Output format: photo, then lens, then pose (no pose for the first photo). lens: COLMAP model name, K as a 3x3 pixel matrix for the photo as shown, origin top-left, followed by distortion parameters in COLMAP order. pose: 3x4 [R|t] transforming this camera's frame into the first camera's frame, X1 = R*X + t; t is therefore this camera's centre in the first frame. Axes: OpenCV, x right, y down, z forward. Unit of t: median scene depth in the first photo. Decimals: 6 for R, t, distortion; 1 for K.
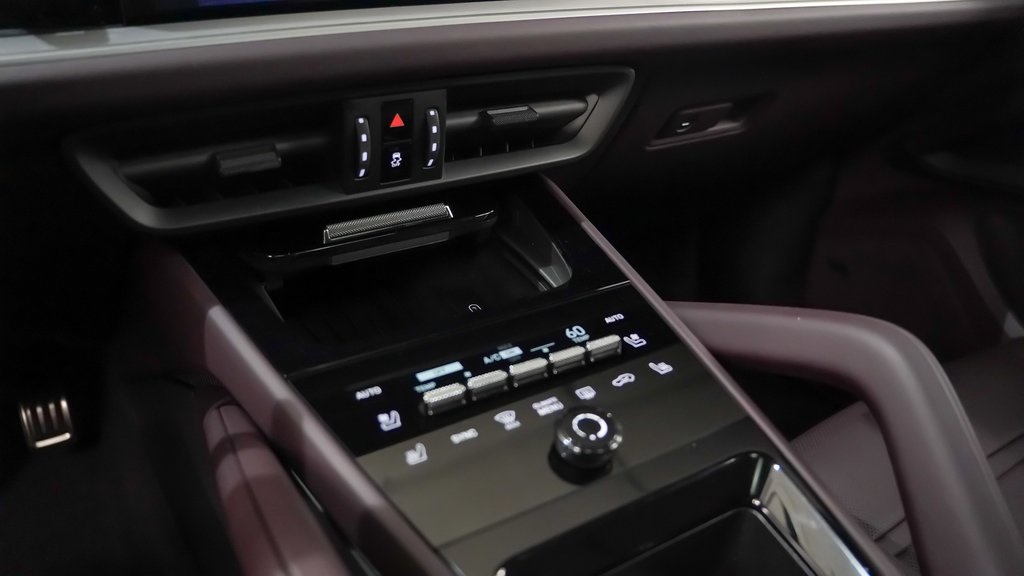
lens RADIAL K [[771.8, 0, 513.7], [0, 771.8, 288.2], [0, 0, 1]] dist [-0.122536, 0.013729]
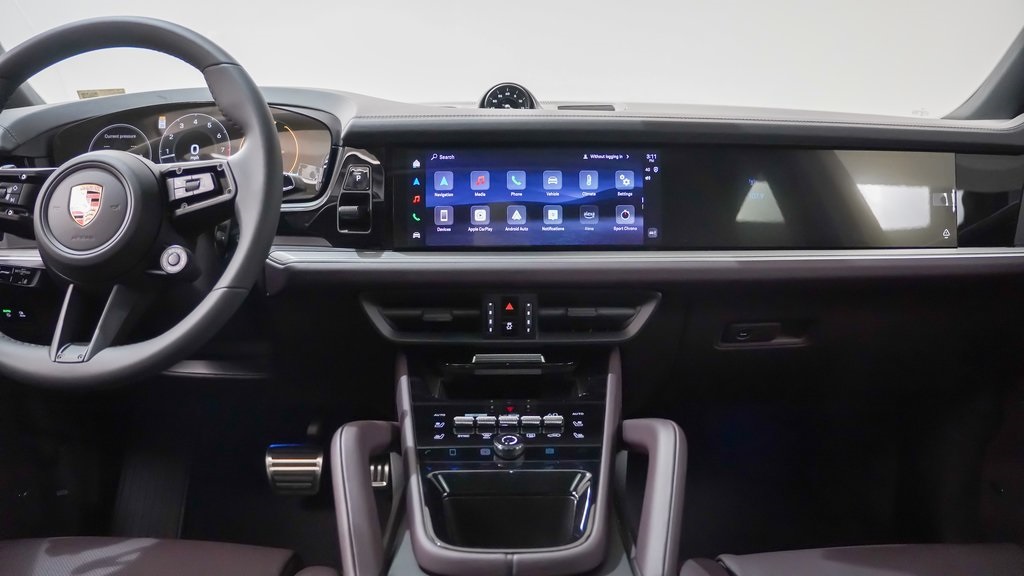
lens RADIAL K [[771.8, 0, 513.2], [0, 771.8, 286.8], [0, 0, 1]] dist [-0.122536, 0.013729]
pose [[0.847275, 0.063413, -0.527355, 0.913333], [-0.214054, 0.949420, -0.229745, 0.197229], [0.486113, 0.307540, 0.817994, -0.683138]]
